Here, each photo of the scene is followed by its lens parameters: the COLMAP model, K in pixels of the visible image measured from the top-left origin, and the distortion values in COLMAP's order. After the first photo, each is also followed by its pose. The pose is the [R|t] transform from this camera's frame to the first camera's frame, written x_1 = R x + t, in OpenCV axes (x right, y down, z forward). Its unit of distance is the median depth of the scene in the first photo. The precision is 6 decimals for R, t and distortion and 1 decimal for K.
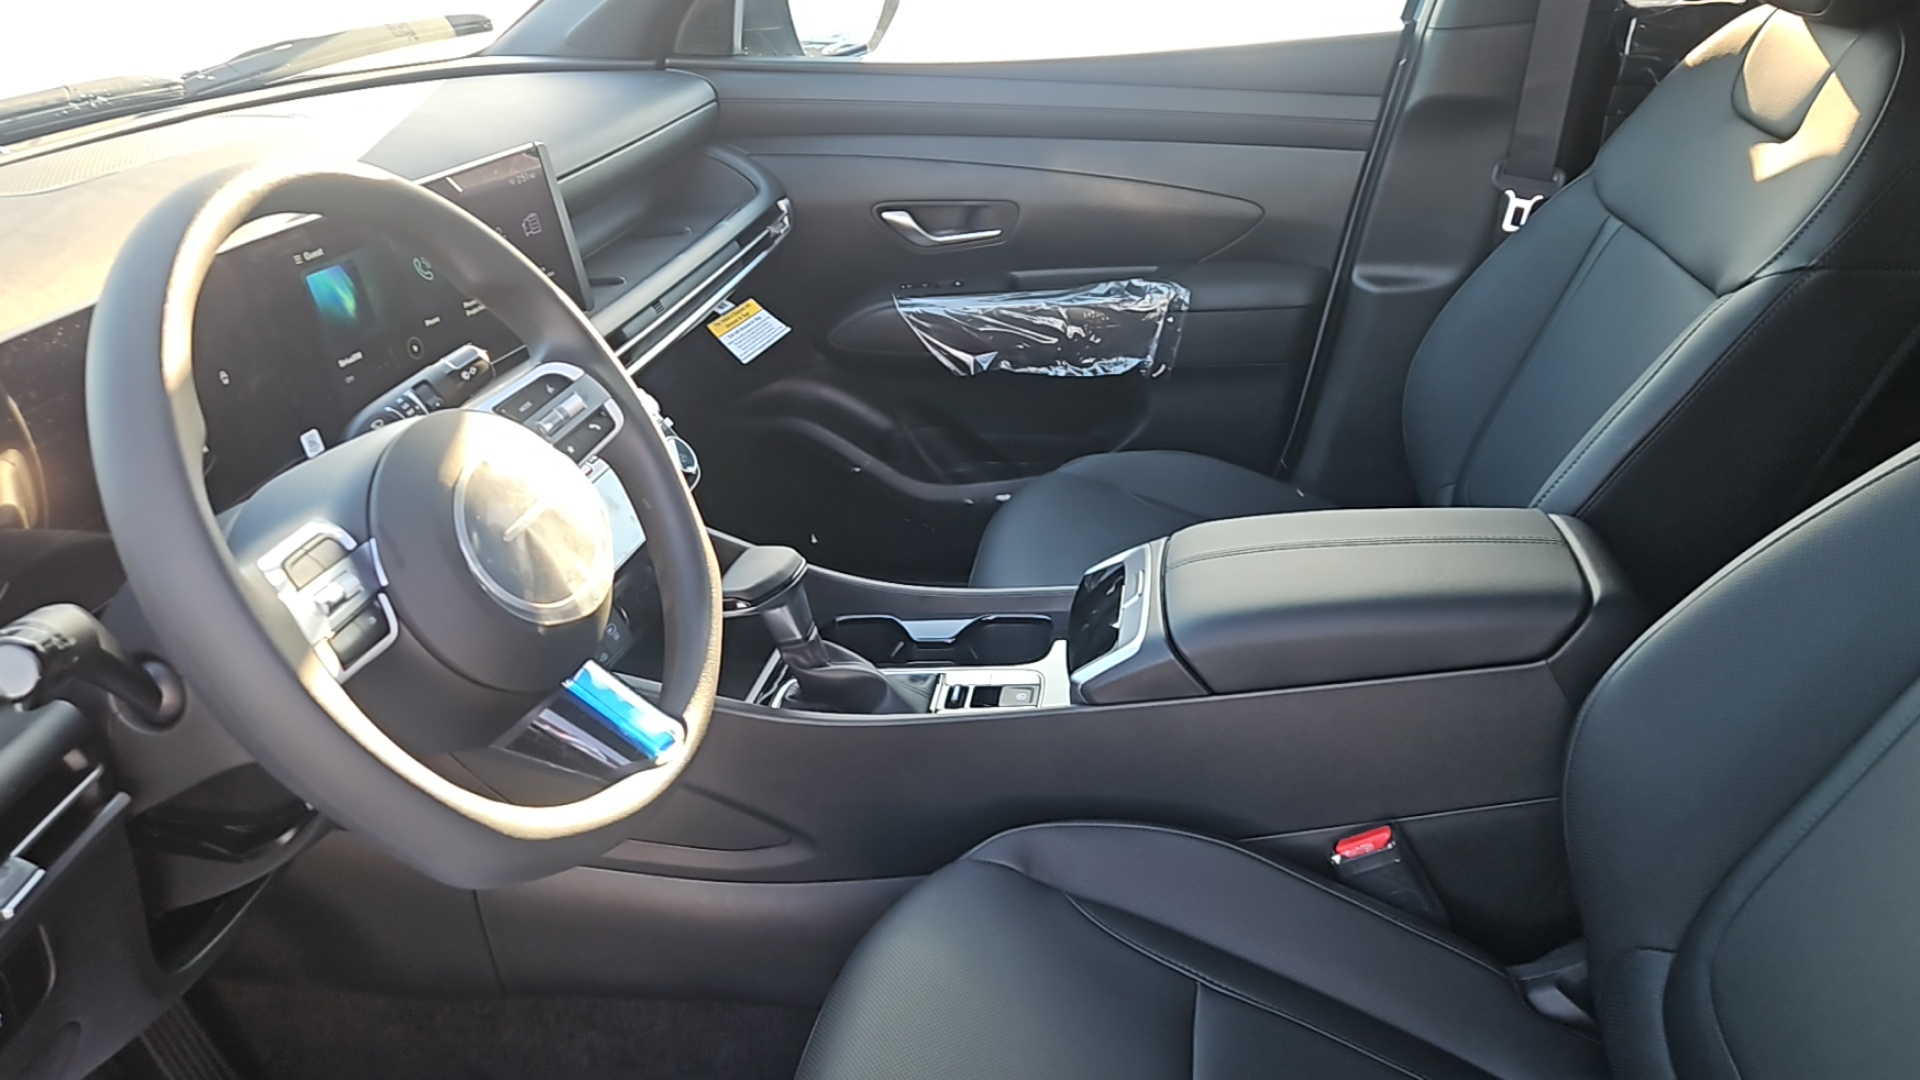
lens RADIAL K [[1433.3, 0, 934.3], [0, 1433.3, 542.5], [0, 0, 1]] dist [0.079596, -0.061120]
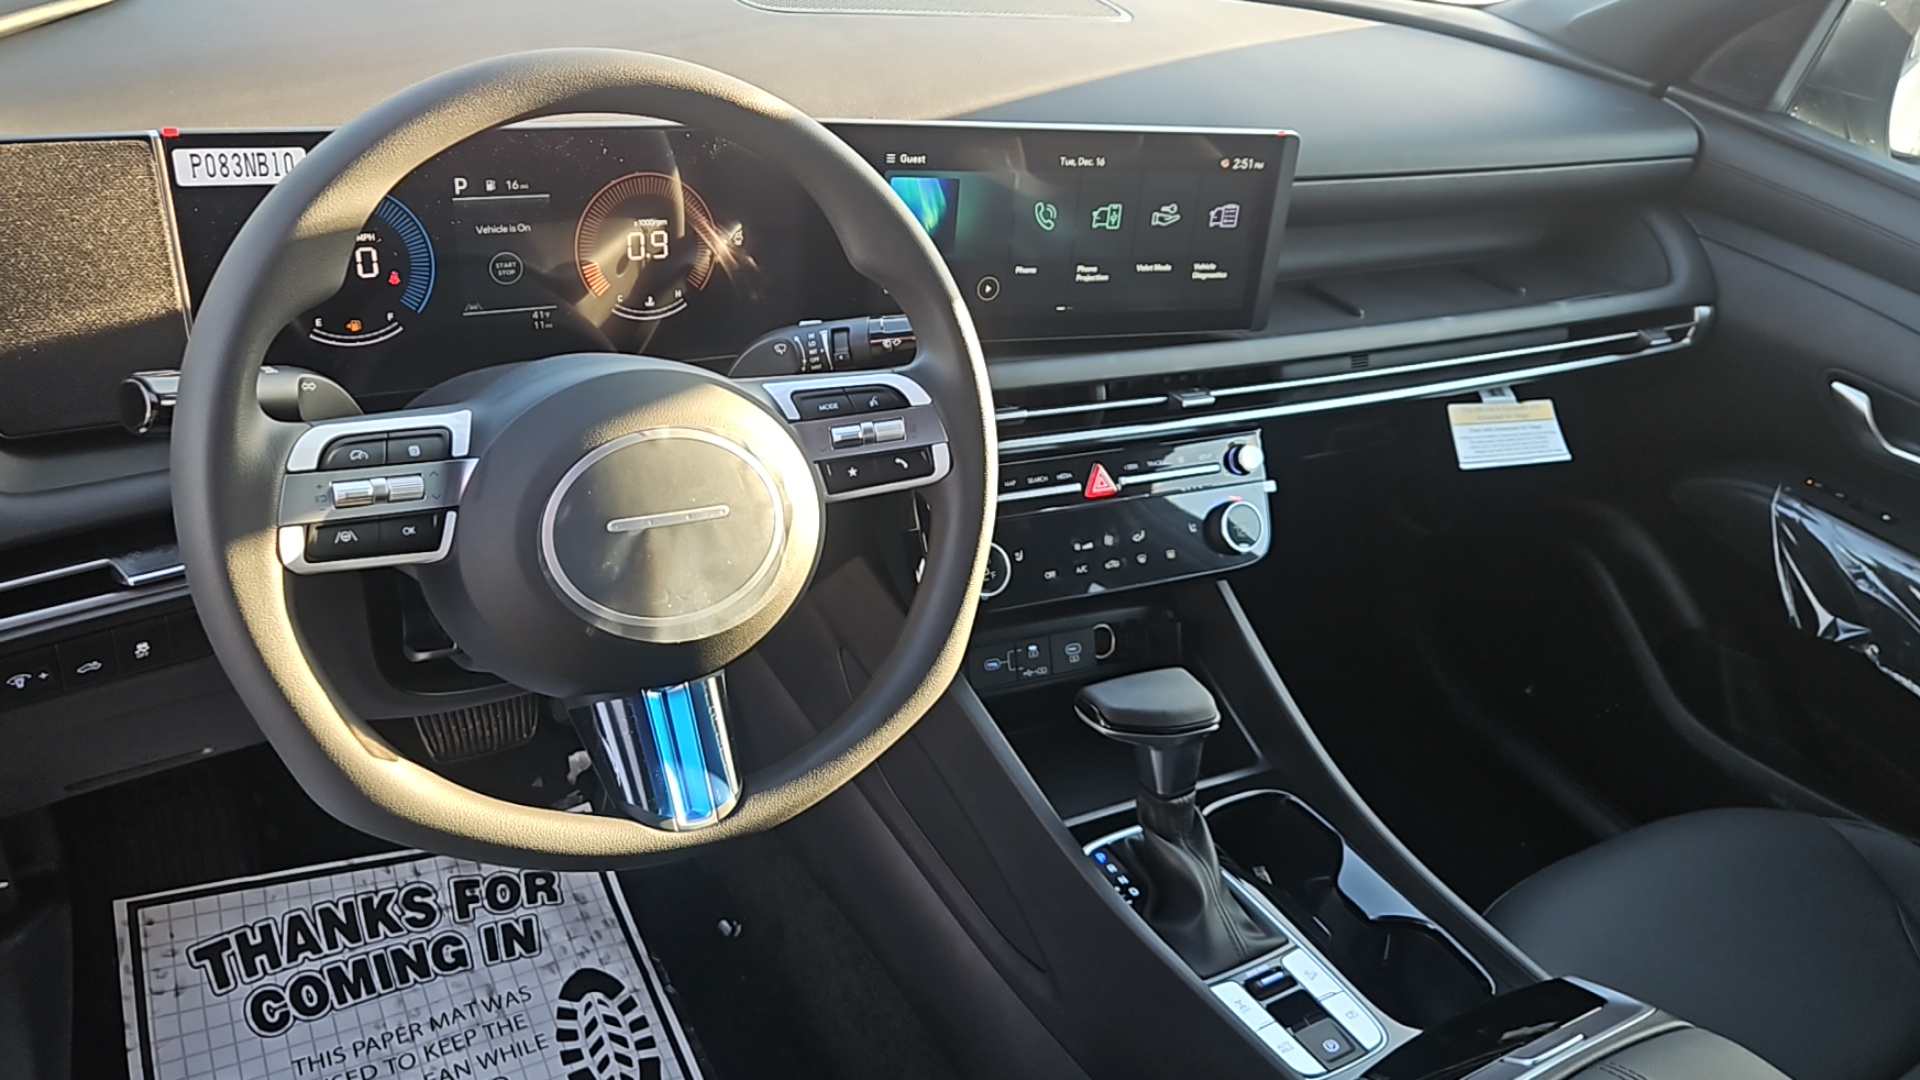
lens RADIAL K [[1433.3, 0, 934.3], [0, 1433.3, 542.5], [0, 0, 1]] dist [0.079596, -0.061120]
pose [[0.632585, 0.531372, -0.563454, 0.198142], [-0.485623, 0.838870, 0.245902, -0.179570], [0.603330, 0.118072, 0.788703, 0.230348]]
